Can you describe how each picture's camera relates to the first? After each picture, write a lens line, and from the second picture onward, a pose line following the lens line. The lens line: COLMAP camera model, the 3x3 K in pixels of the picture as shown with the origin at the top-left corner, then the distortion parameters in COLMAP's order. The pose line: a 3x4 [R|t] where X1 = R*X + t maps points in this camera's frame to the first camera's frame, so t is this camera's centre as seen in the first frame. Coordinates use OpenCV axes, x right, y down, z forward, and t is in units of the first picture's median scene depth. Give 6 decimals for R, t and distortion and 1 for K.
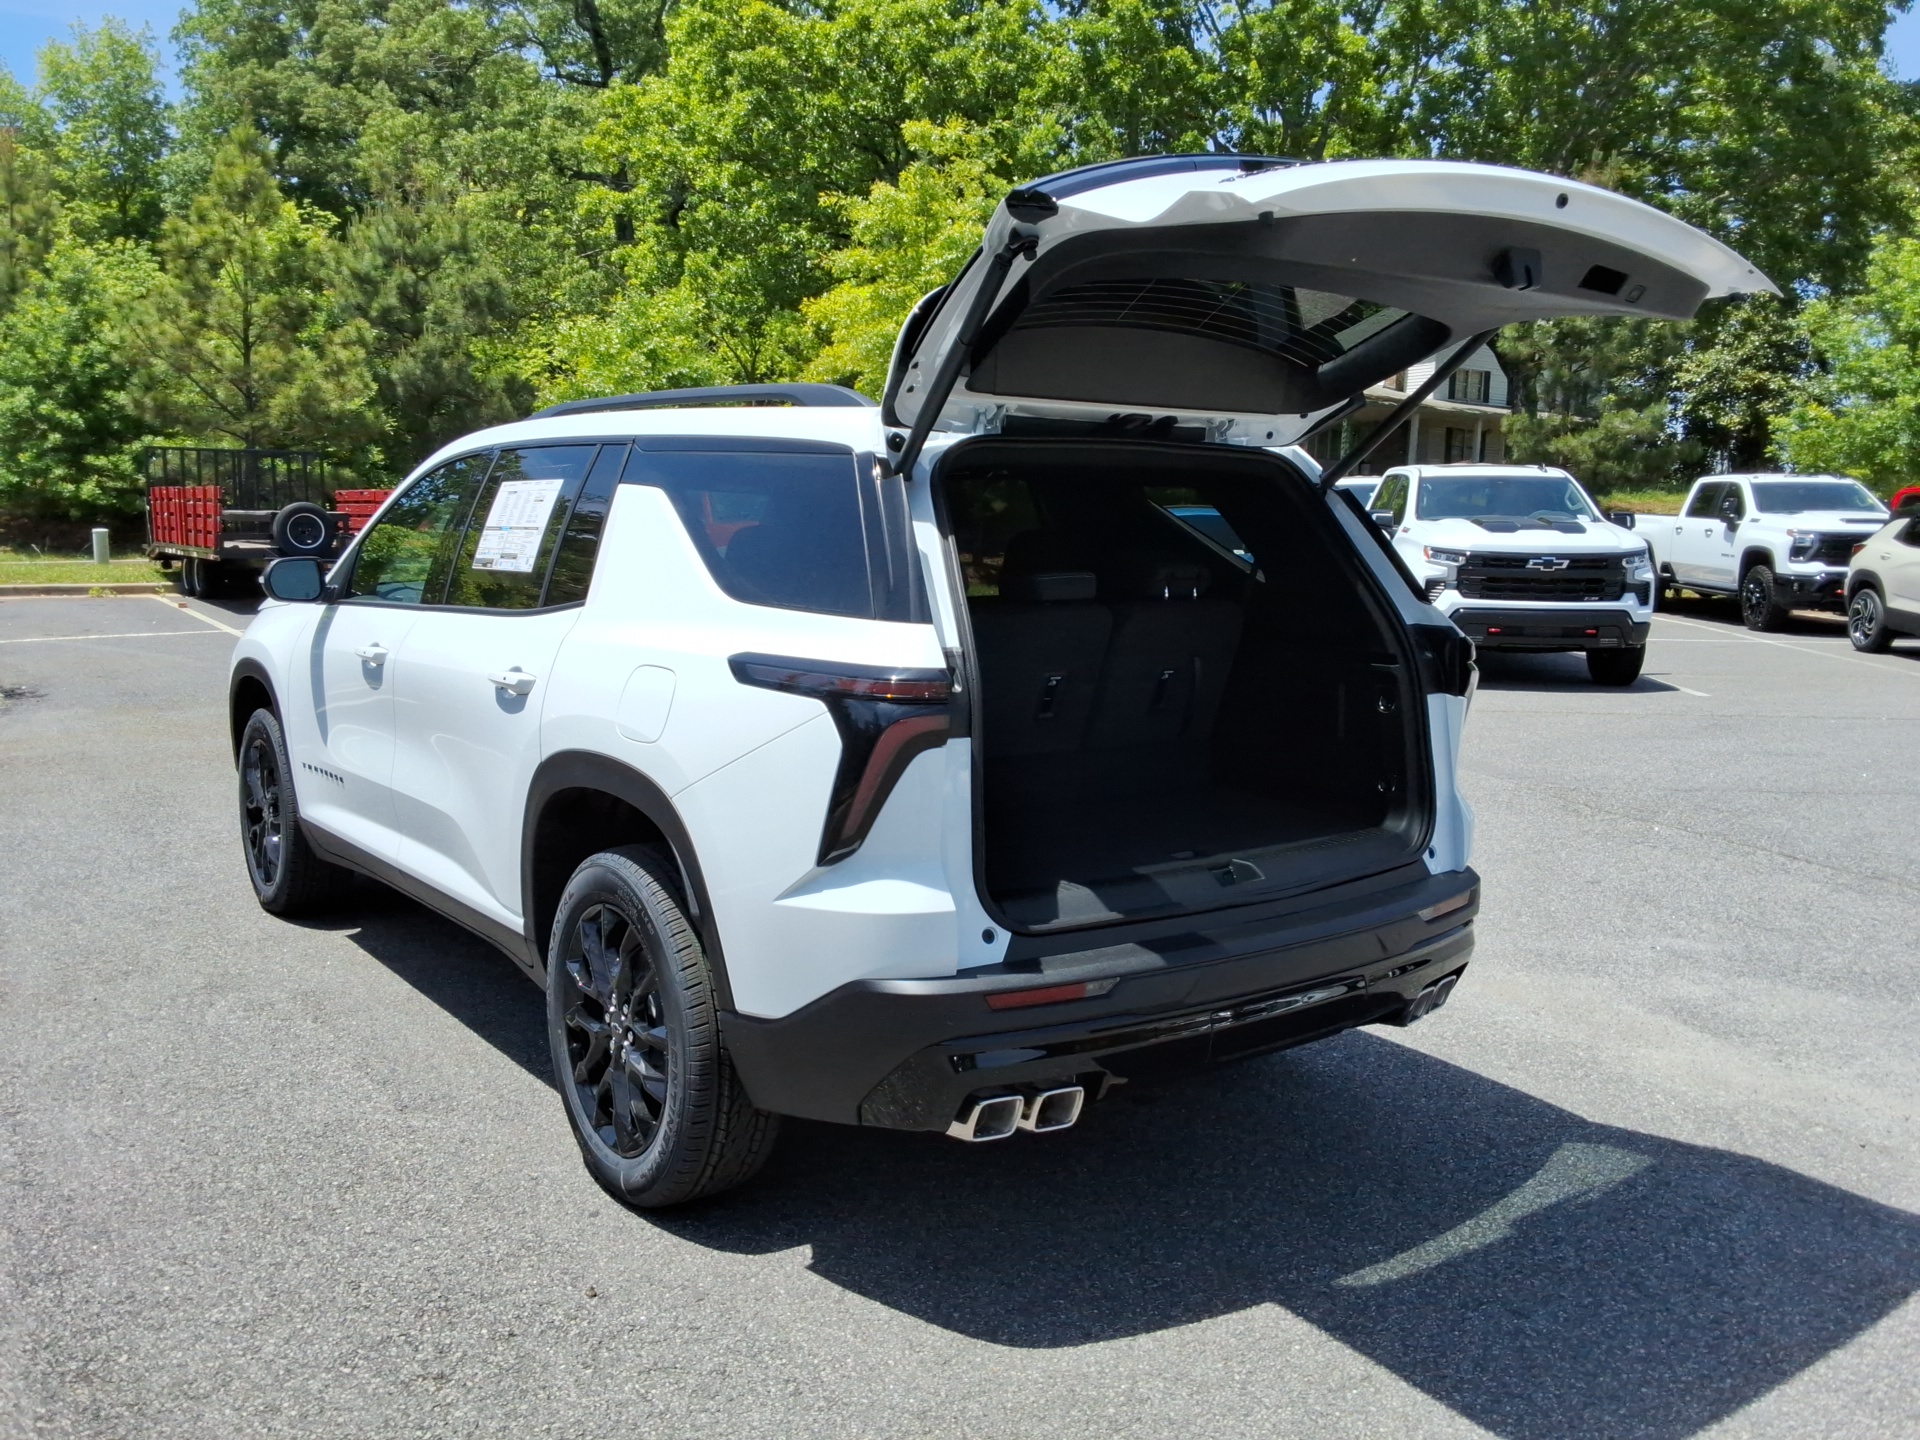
lens RADIAL K [[1539.3, 0, 986.5], [0, 1539.3, 713.7], [0, 0, 1]] dist [0.098687, -0.141778]
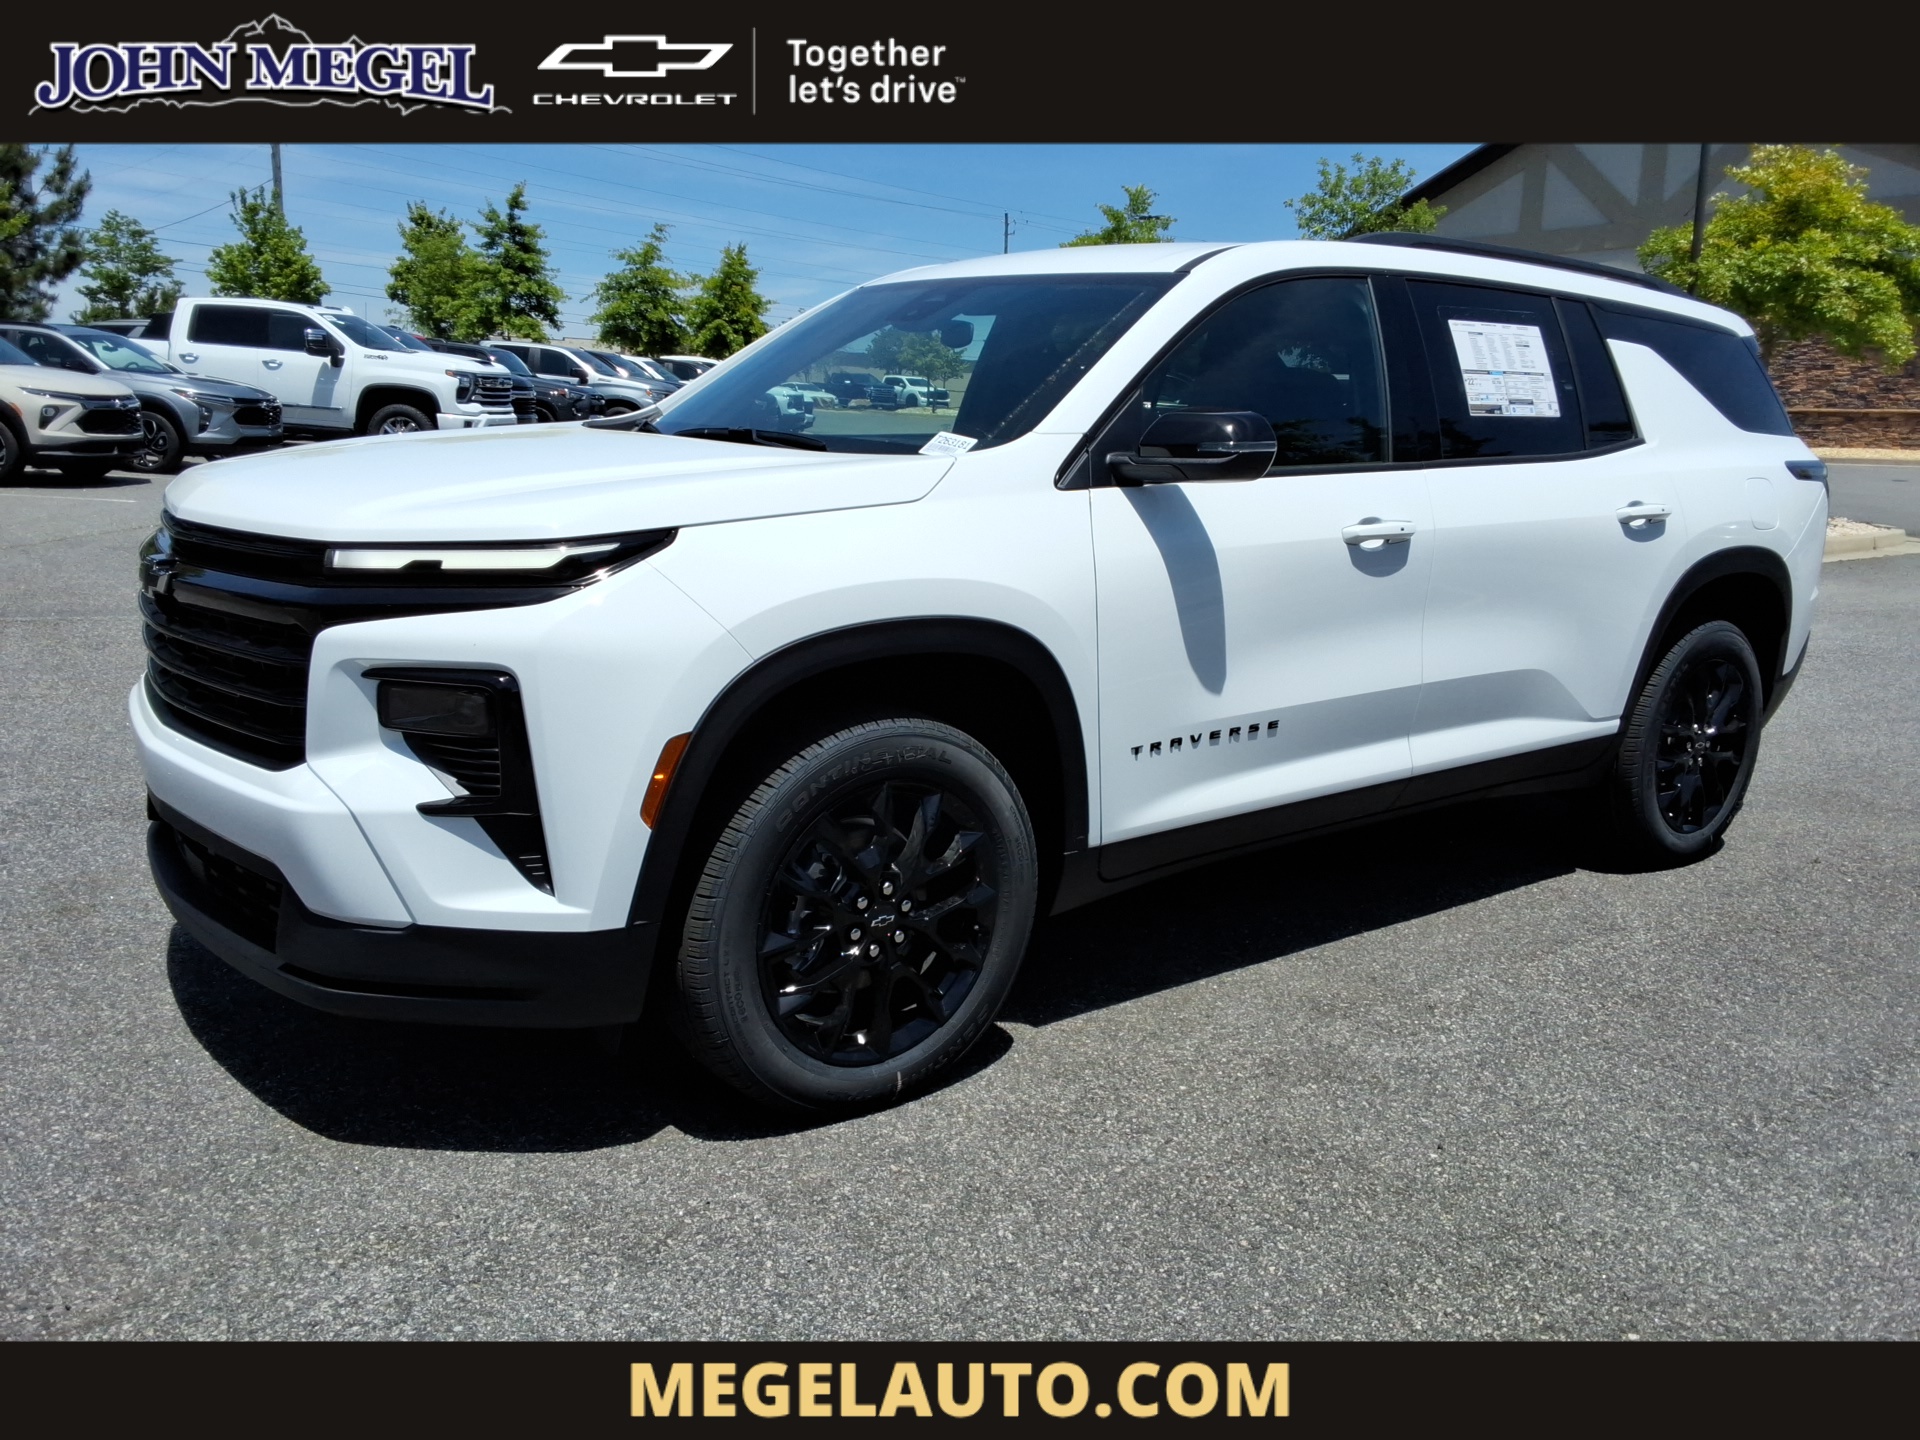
lens RADIAL K [[1539.3, 0, 979.4], [0, 1539.3, 709.8], [0, 0, 1]] dist [0.098687, -0.141778]
pose [[-0.019844, -0.211107, 0.977261, -0.227842], [0.083302, 0.973706, 0.212031, -0.025870], [-0.996327, 0.085615, -0.001737, 0.235462]]
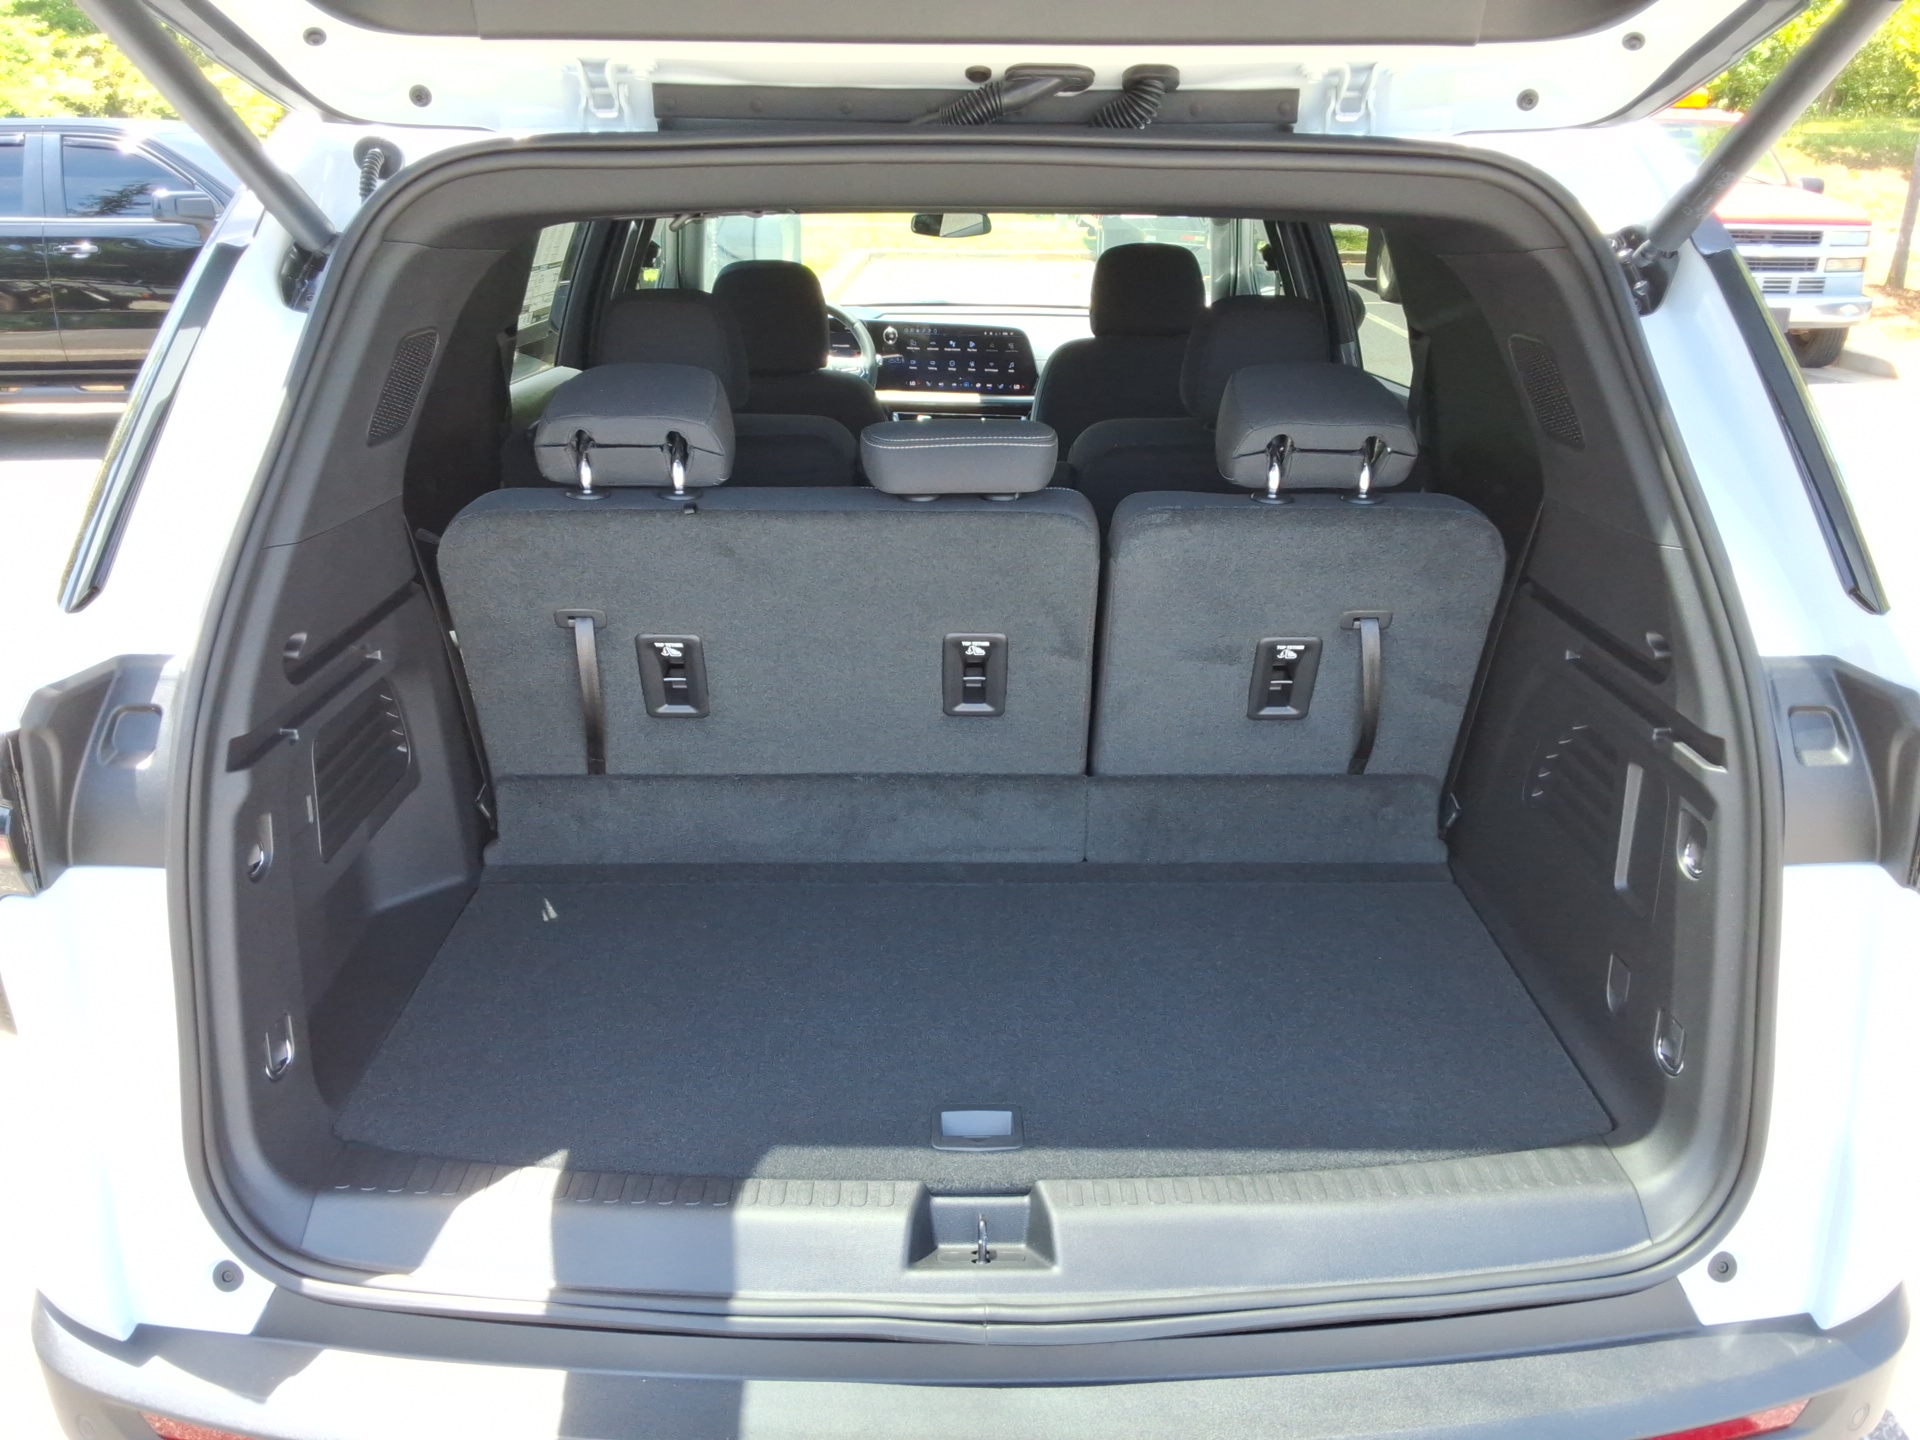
lens RADIAL K [[1539.3, 0, 991.8], [0, 1539.3, 707.4], [0, 0, 1]] dist [0.098687, -0.141778]
pose [[0.806078, 0.191190, -0.560075, 0.050251], [-0.071421, 0.970889, 0.228636, -0.017780], [0.587484, -0.144298, 0.796267, 0.093040]]
